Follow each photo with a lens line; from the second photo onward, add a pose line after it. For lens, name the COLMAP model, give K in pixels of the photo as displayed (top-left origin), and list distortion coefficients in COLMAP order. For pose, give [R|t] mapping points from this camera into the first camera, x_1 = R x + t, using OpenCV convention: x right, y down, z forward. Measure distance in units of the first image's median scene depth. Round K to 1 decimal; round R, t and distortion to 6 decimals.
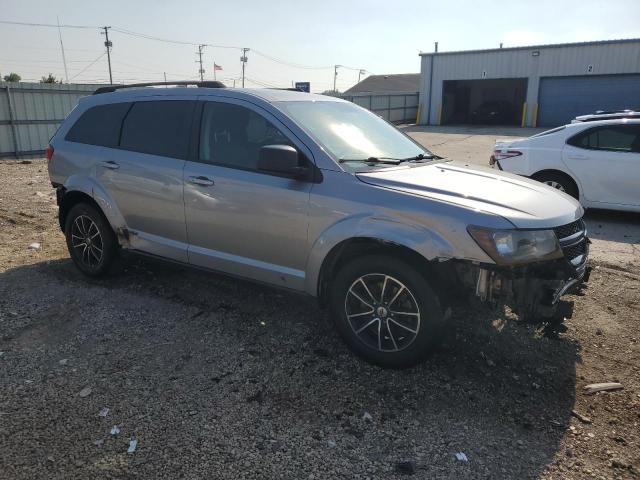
lens RADIAL K [[498.3, 0, 323.8], [0, 498.3, 239.4], [0, 0, 1]] dist [0.022762, 0.000006]
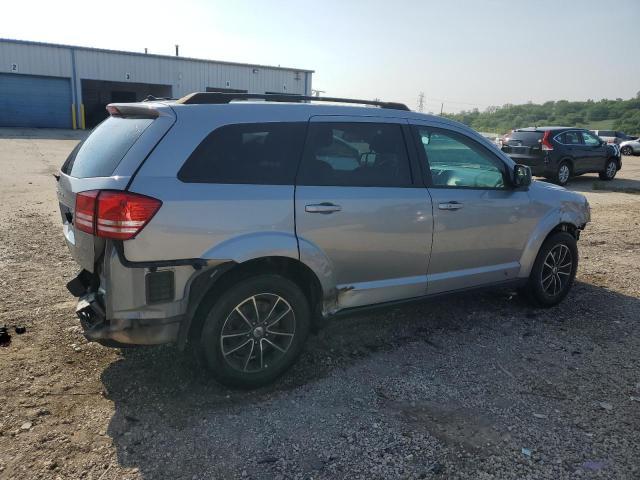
lens RADIAL K [[492.1, 0, 331.9], [0, 492.1, 261.4], [0, 0, 1]] dist [0.030733, -0.001720]
pose [[0.386232, -0.229555, 0.893381, -0.733634], [0.190800, 0.967473, 0.166105, -0.127217], [-0.902452, 0.106302, 0.417468, 0.492497]]
